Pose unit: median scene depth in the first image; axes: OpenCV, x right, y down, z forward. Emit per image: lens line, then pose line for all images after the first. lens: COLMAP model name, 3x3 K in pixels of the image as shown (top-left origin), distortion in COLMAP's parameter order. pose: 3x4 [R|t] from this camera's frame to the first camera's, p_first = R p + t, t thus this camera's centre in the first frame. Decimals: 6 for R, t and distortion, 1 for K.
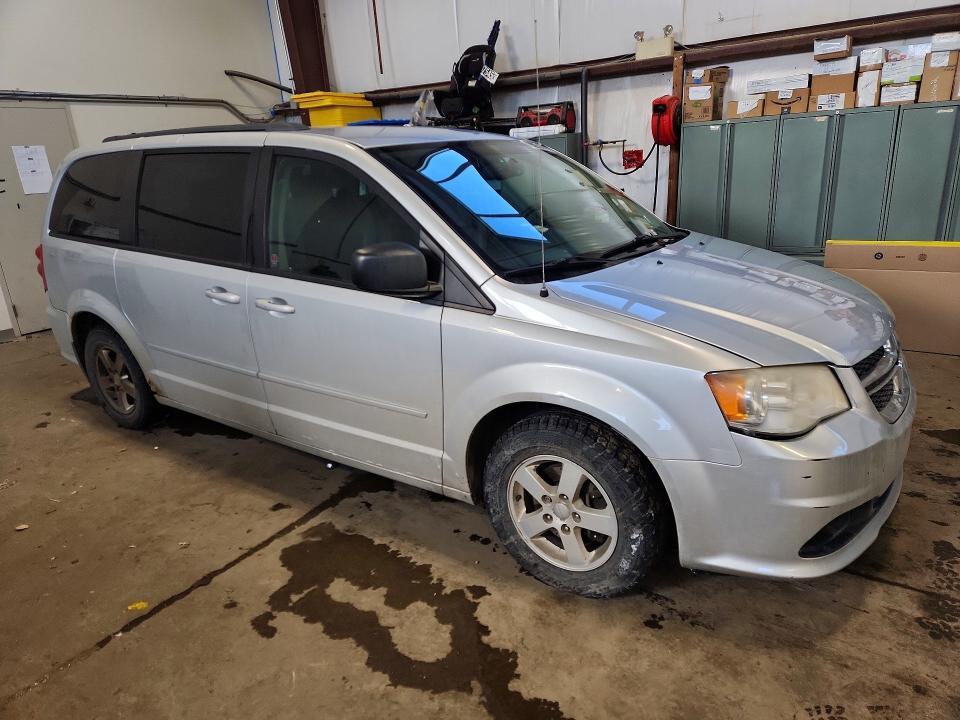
lens RADIAL K [[633.5, 0, 480.0], [0, 633.5, 360.0], [0, 0, 1]] dist [0.061505, -0.030632]
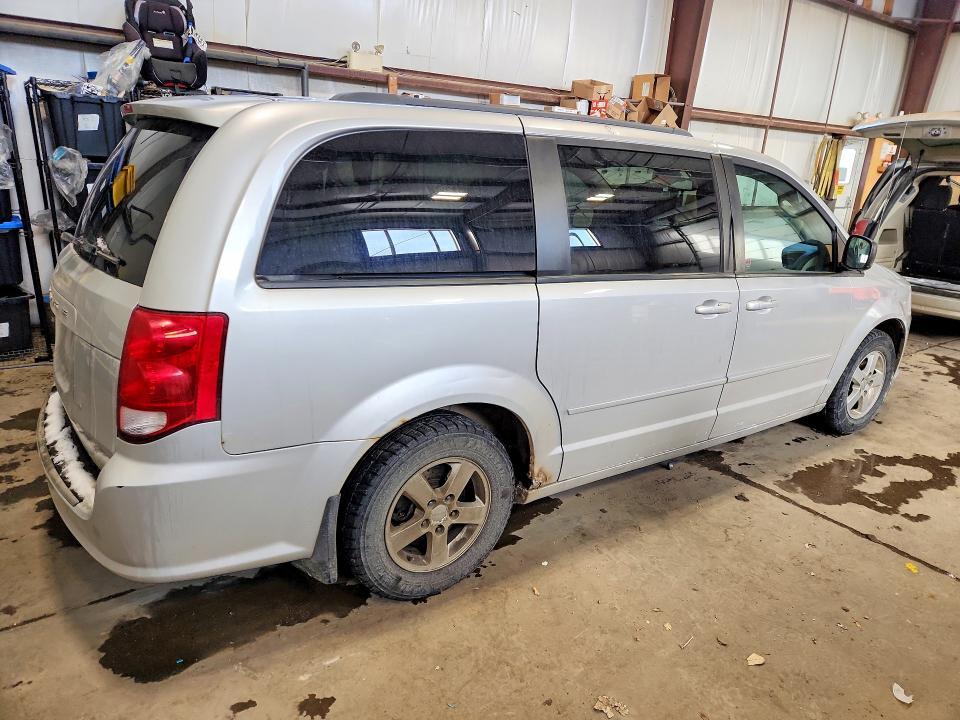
lens RADIAL K [[646.4, 0, 480.0], [0, 646.4, 360.0], [0, 0, 1]] dist [0.049464, -0.035030]
pose [[0.337484, -0.209441, 0.917736, -0.764224], [0.219438, 0.965578, 0.139664, -0.127612], [-0.915397, 0.154252, 0.371826, 0.525050]]
